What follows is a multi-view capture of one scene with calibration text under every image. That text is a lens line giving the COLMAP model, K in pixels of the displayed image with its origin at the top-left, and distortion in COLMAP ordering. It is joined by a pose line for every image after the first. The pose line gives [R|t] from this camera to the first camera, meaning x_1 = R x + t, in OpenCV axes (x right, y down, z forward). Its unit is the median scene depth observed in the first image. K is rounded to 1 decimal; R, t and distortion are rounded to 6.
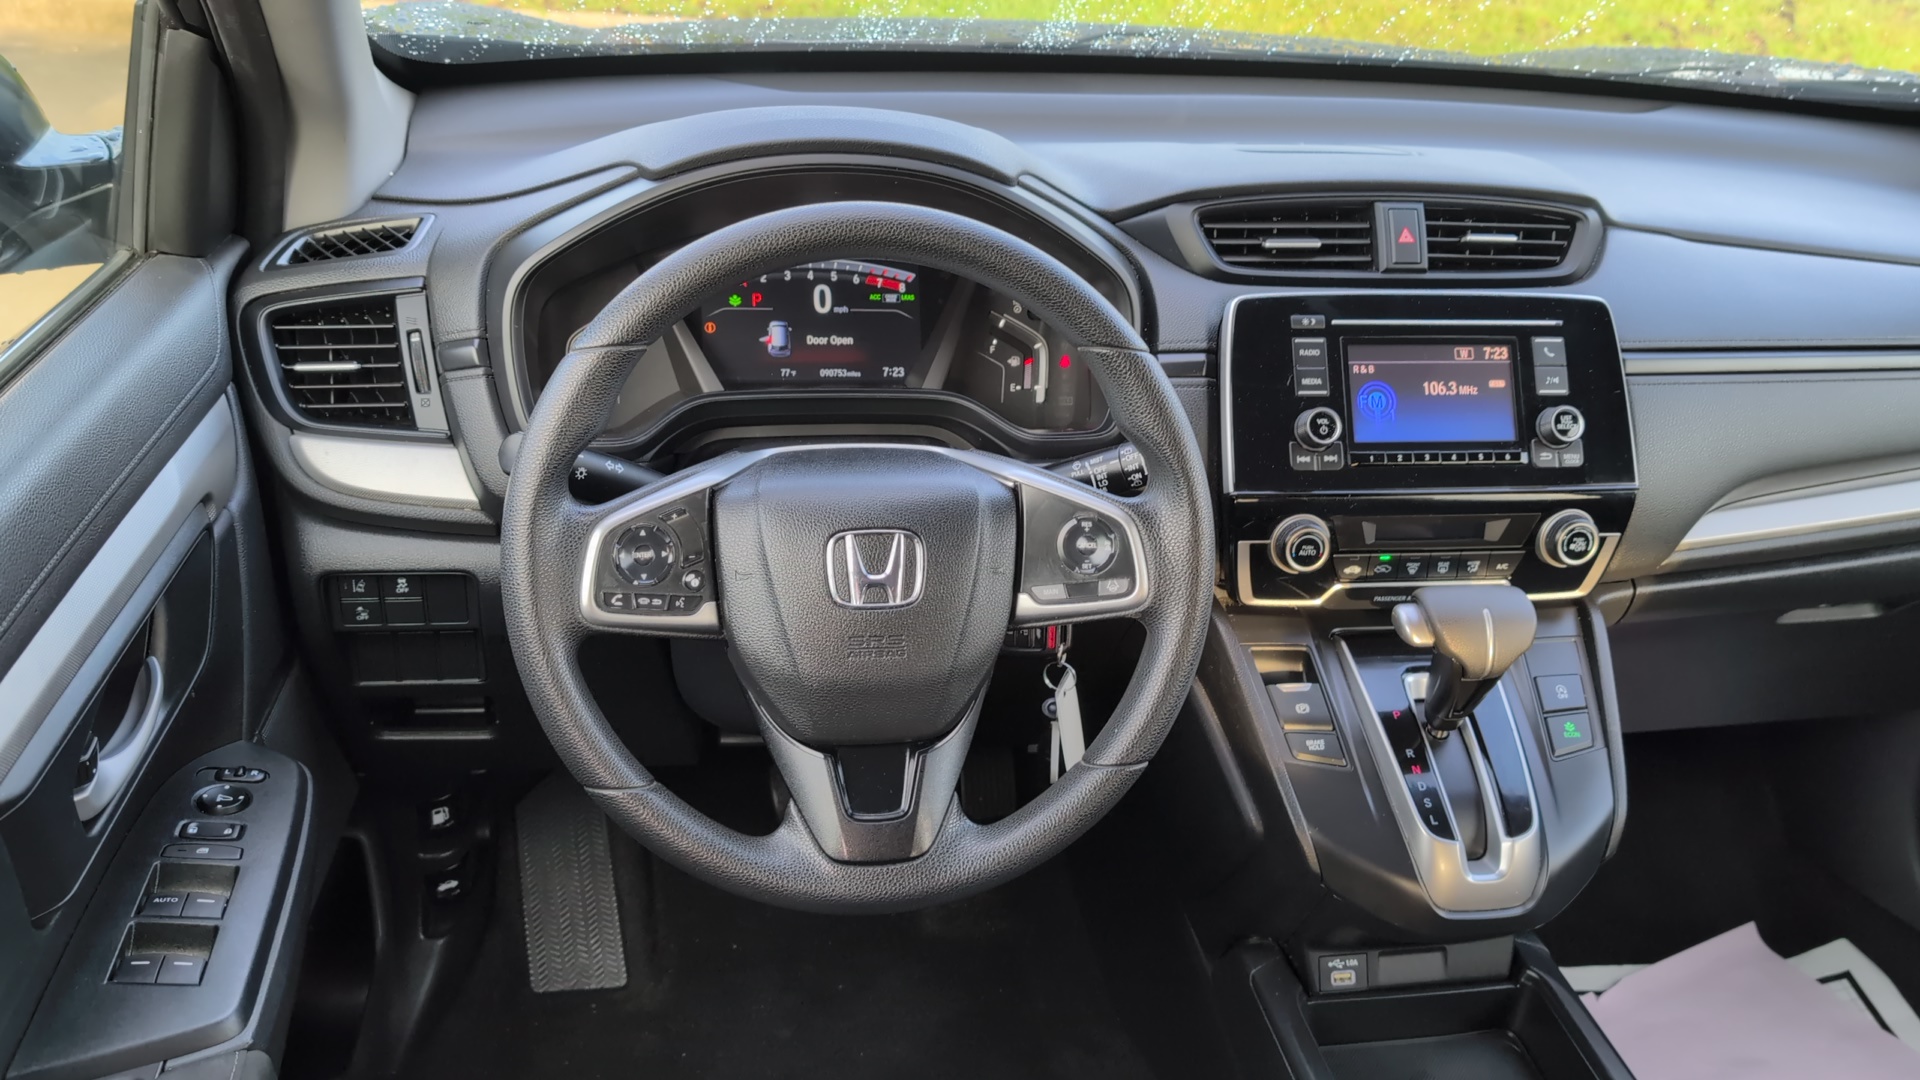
lens RADIAL K [[1613.1, 0, 974.6], [0, 1613.1, 536.0], [0, 0, 1]] dist [0.041691, -0.070728]
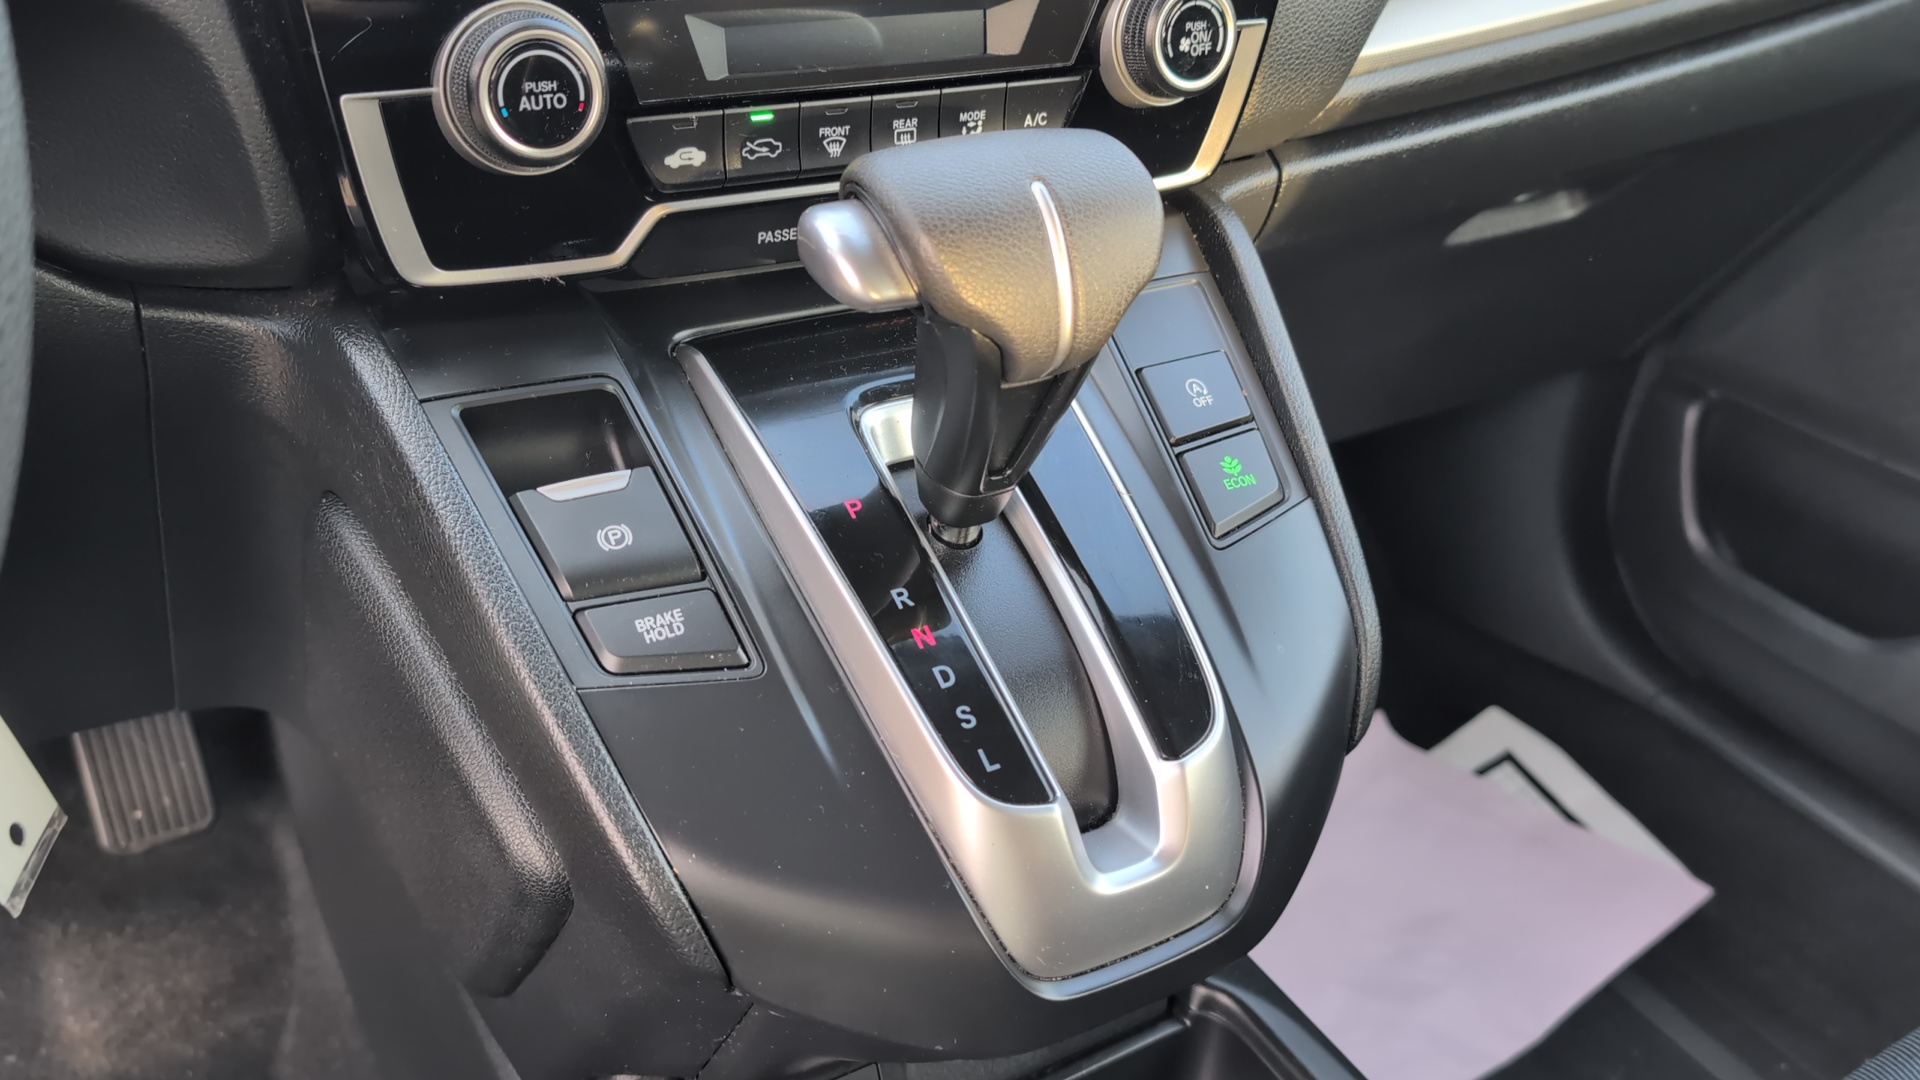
lens RADIAL K [[1613.1, 0, 958.4], [0, 1613.1, 536.2], [0, 0, 1]] dist [0.041691, -0.070728]
pose [[0.934493, -0.183311, 0.305155, 0.159477], [0.151570, 0.980529, 0.124857, 0.070186], [-0.322101, -0.070425, 0.944082, 0.605620]]
